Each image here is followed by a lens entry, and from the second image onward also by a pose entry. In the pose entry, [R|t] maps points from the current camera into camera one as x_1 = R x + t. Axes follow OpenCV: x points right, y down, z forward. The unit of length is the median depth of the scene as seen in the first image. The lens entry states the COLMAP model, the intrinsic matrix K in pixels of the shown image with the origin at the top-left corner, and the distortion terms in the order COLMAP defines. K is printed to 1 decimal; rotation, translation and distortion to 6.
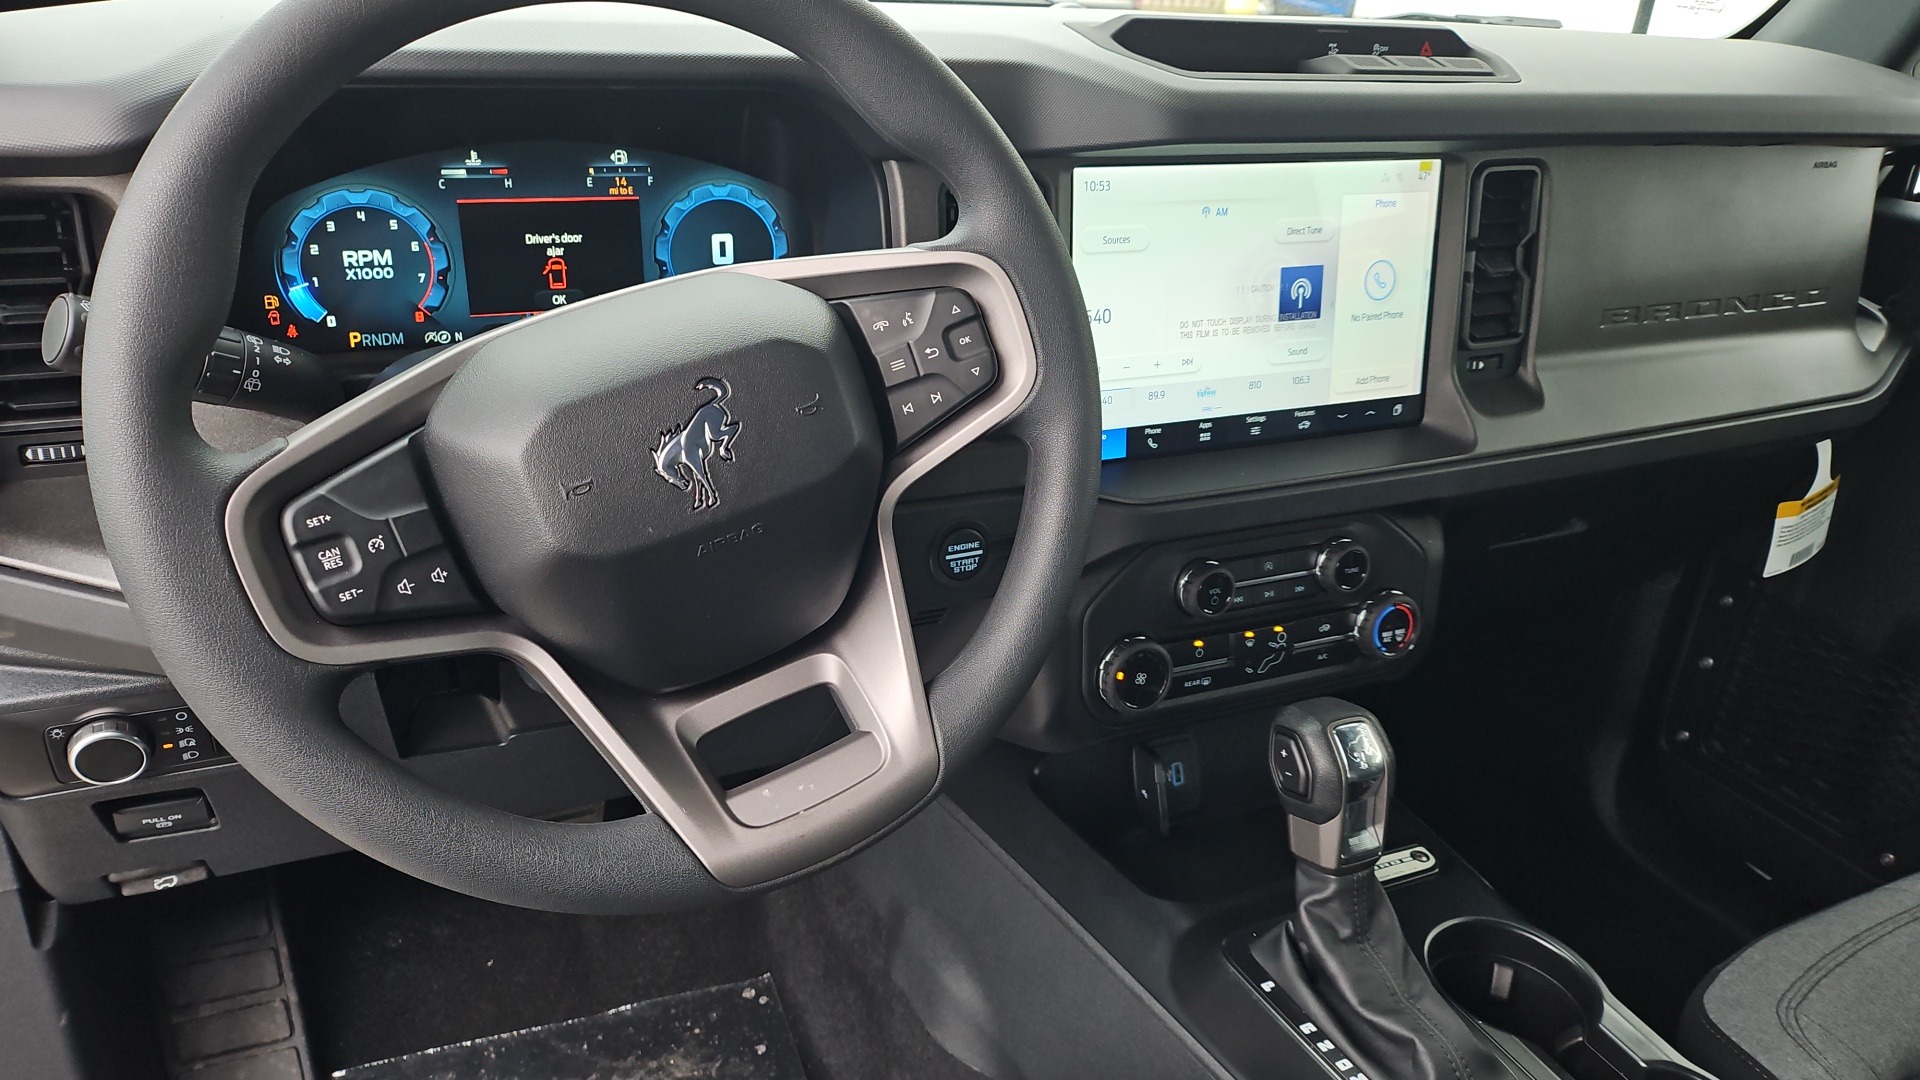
lens RADIAL K [[1403.0, 0, 955.8], [0, 1403.0, 532.8], [0, 0, 1]] dist [-0.004403, -0.000319]
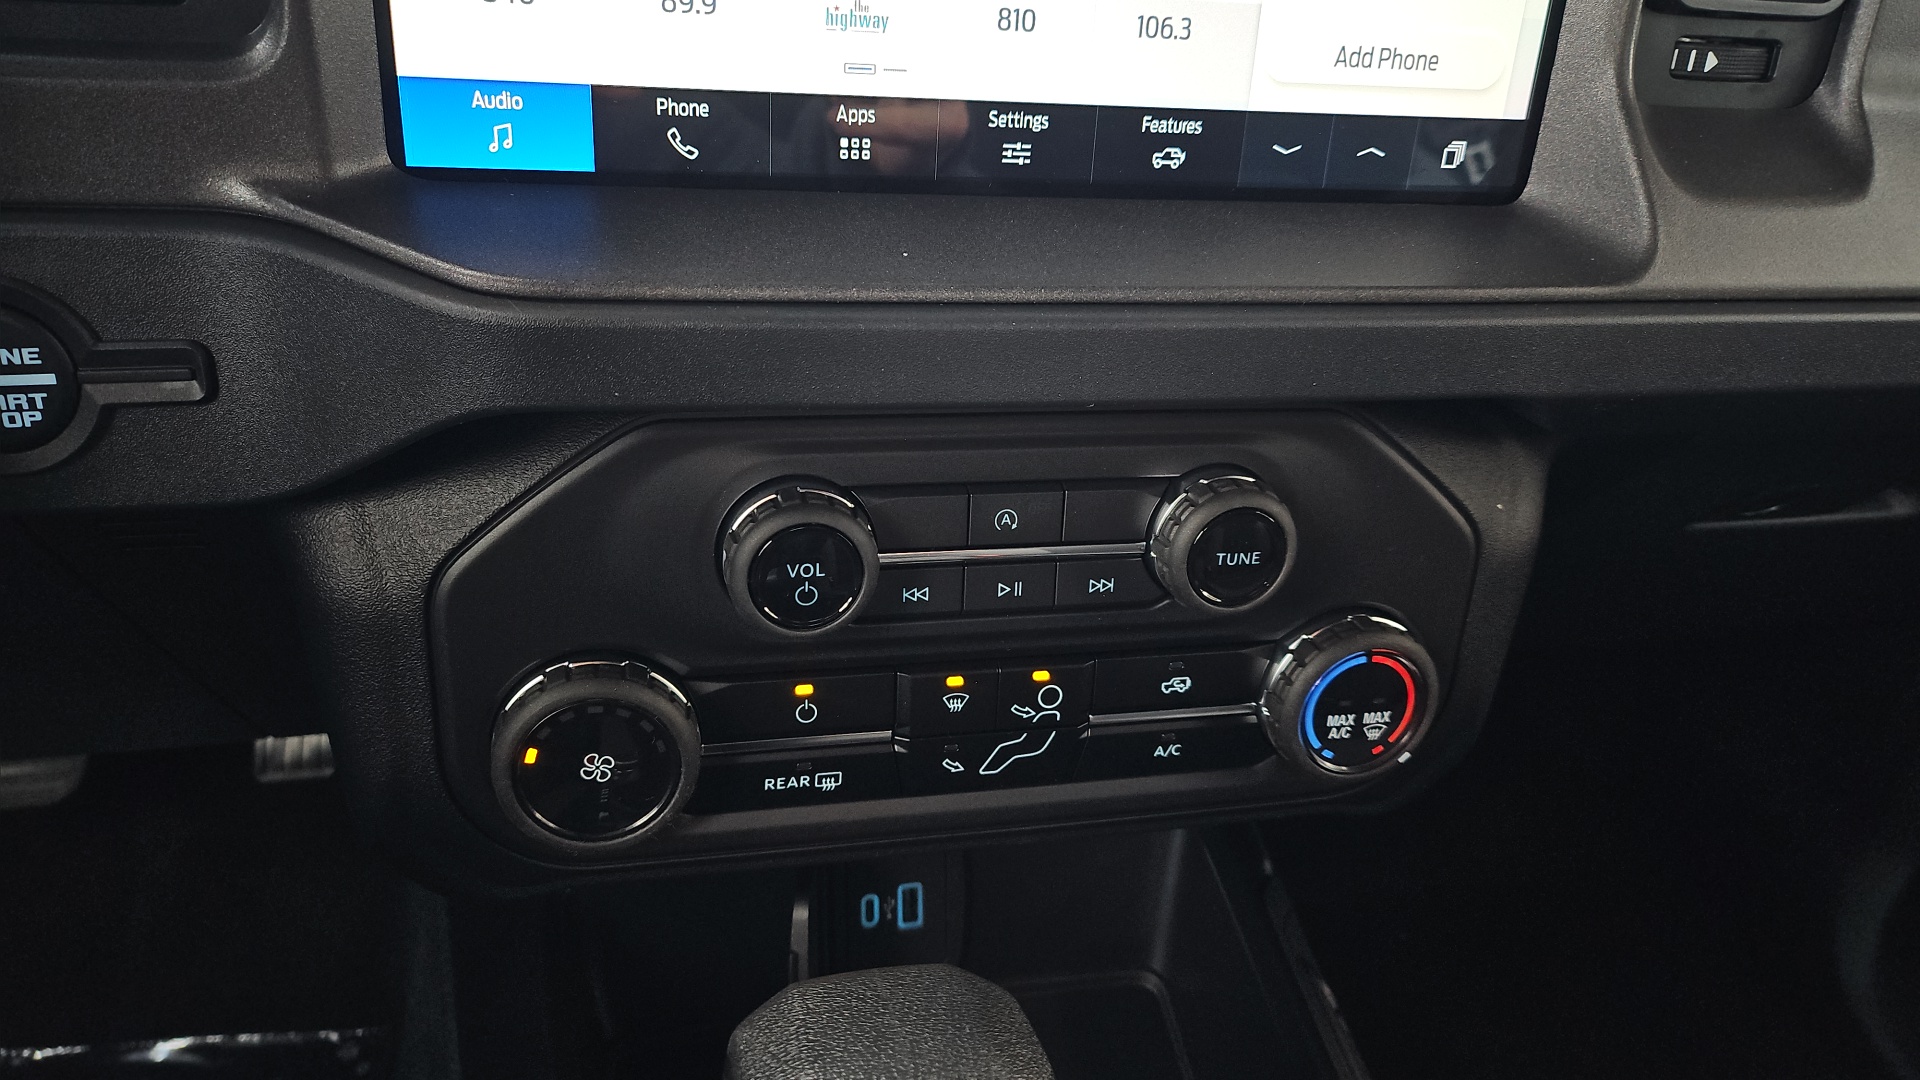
lens RADIAL K [[1437.5, 0, 960.0], [0, 1437.5, 540.0], [0, 0, 1]] dist [0.046550, -0.082136]
pose [[0.979677, 0.137890, -0.145670, 0.259598], [-0.121586, 0.985839, 0.115488, -0.013843], [0.159532, -0.095430, 0.982569, 0.593007]]
